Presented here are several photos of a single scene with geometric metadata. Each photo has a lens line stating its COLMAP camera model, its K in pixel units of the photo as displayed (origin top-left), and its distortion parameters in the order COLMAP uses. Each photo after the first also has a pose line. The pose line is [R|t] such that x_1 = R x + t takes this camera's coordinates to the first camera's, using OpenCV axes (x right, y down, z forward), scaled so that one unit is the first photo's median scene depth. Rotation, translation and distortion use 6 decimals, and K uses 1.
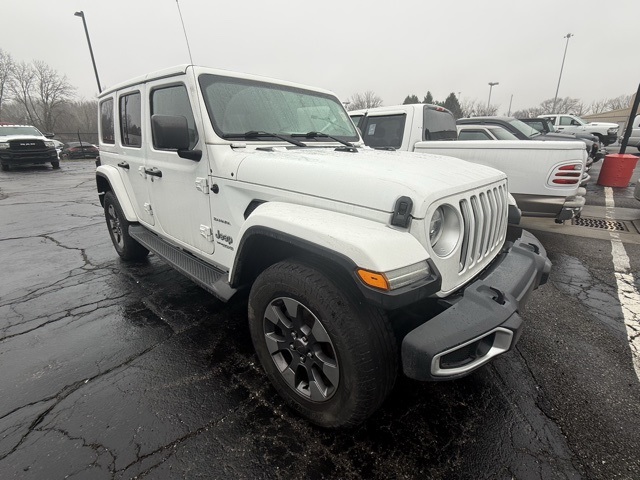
lens RADIAL K [[300.8, 0, 320.0], [0, 300.8, 240.0], [0, 0, 1]] dist [0.002107, -0.000134]
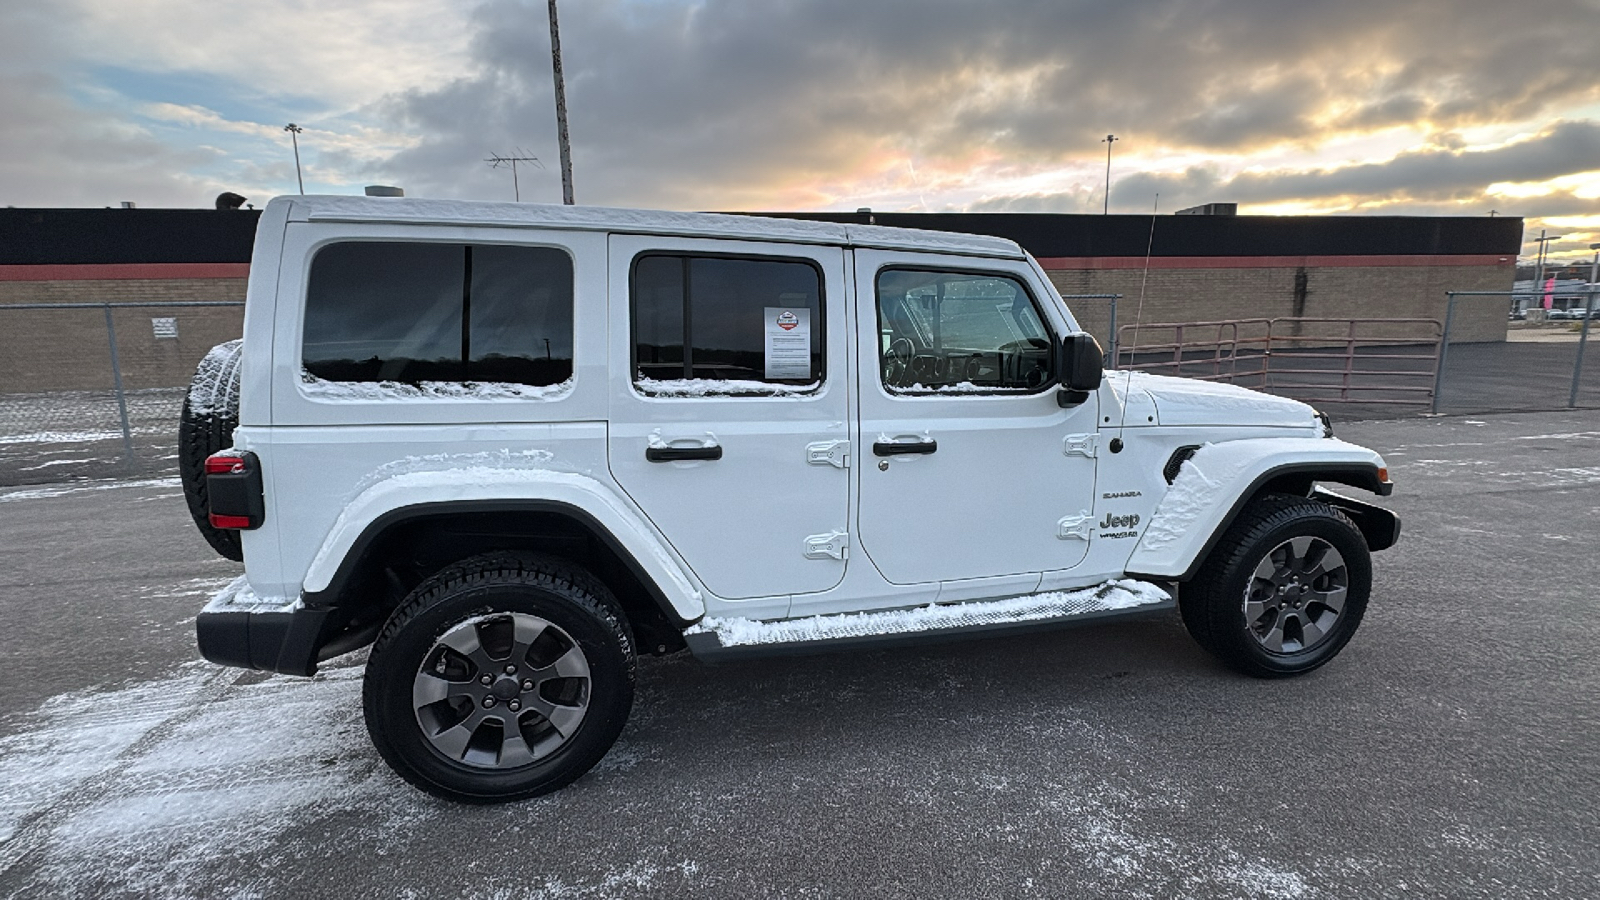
lens RADIAL K [[727.3, 0, 821.6], [0, 727.3, 445.3], [0, 0, 1]] dist [-0.002863, 0.000896]
pose [[0.507795, -0.142037, 0.849688, -2.108127], [0.265713, 0.964049, 0.002357, -0.365519], [-0.819476, 0.224576, 0.527280, 0.759580]]
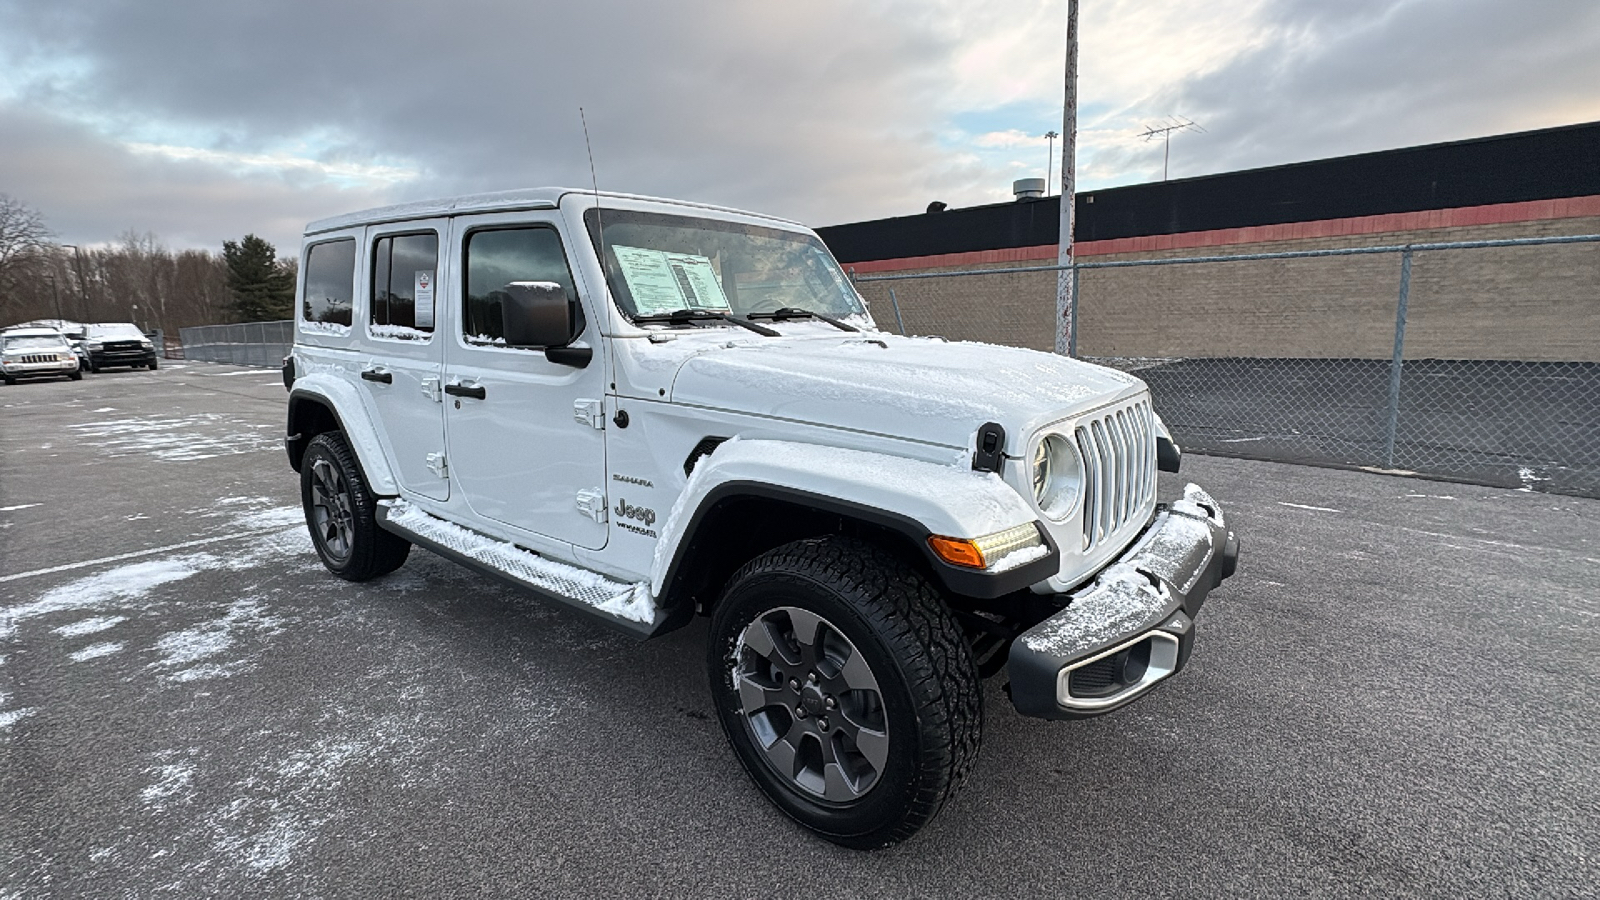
lens RADIAL K [[735.6, 0, 800.0], [0, 735.6, 450.0], [0, 0, 1]] dist [-0.000439, -0.000441]
pose [[0.995376, -0.024777, 0.092808, -0.171453], [0.036282, 0.991567, -0.124414, 0.057753], [-0.088943, 0.127206, 0.987880, -0.309426]]
